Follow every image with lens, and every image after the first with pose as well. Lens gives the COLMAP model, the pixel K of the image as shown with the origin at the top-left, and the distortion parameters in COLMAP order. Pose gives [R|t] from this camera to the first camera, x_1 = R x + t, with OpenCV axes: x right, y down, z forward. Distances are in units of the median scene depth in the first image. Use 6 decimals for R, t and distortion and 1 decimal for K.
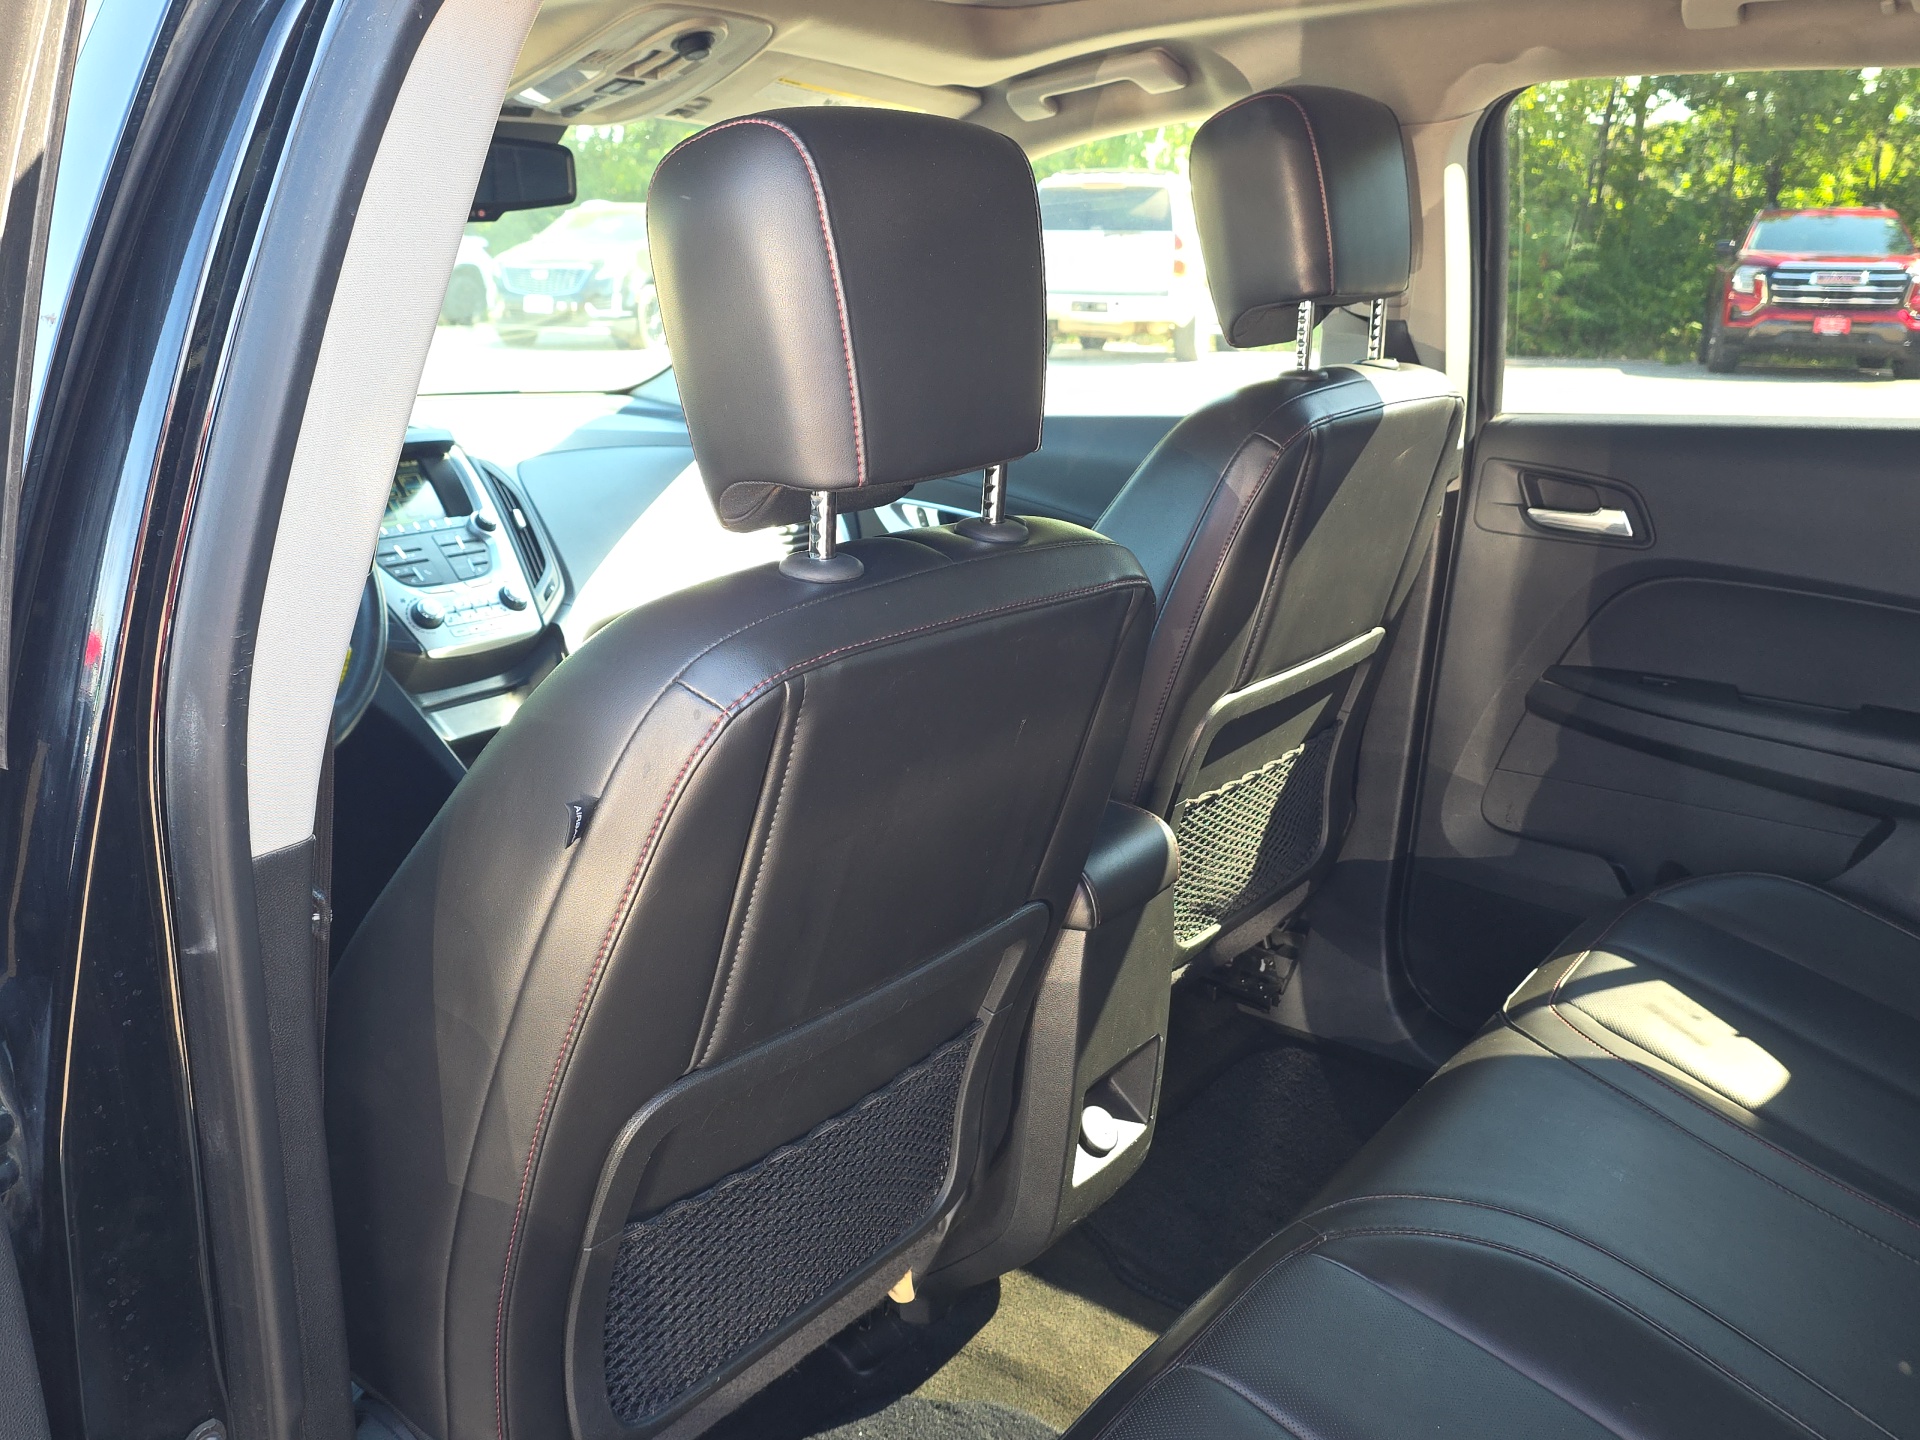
lens RADIAL K [[1566.2, 0, 968.0], [0, 1566.2, 713.5], [0, 0, 1]] dist [0.139317, -0.195050]
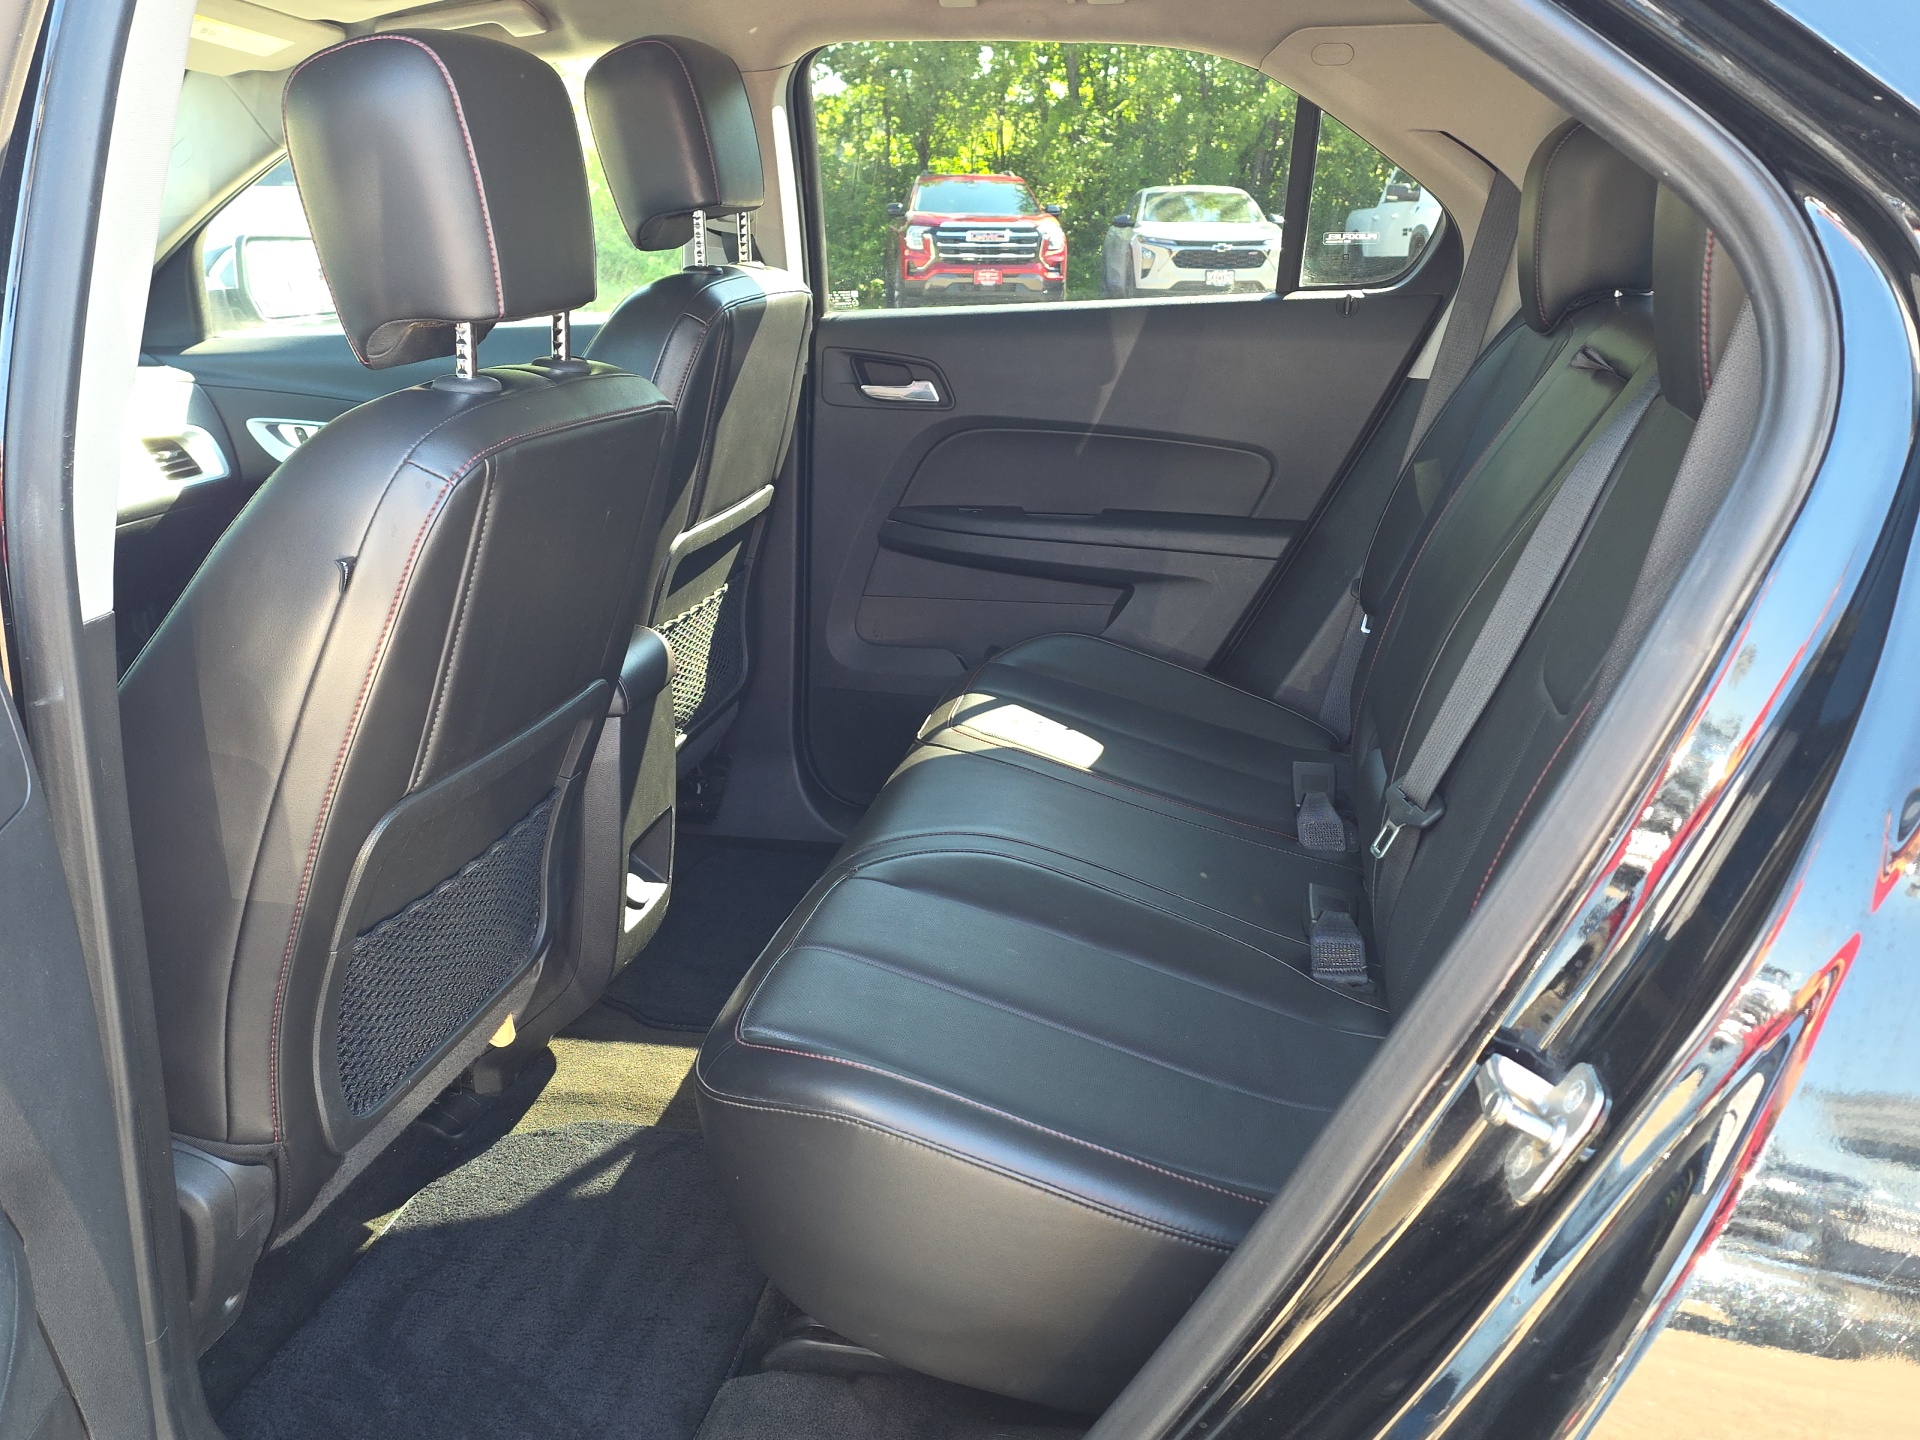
lens RADIAL K [[1566.2, 0, 968.0], [0, 1566.2, 713.5], [0, 0, 1]] dist [0.139317, -0.195050]
pose [[0.888227, -0.142779, 0.436654, -0.189285], [0.133635, 0.989677, 0.051774, 0.091221], [-0.439539, 0.012365, 0.898138, -0.204099]]
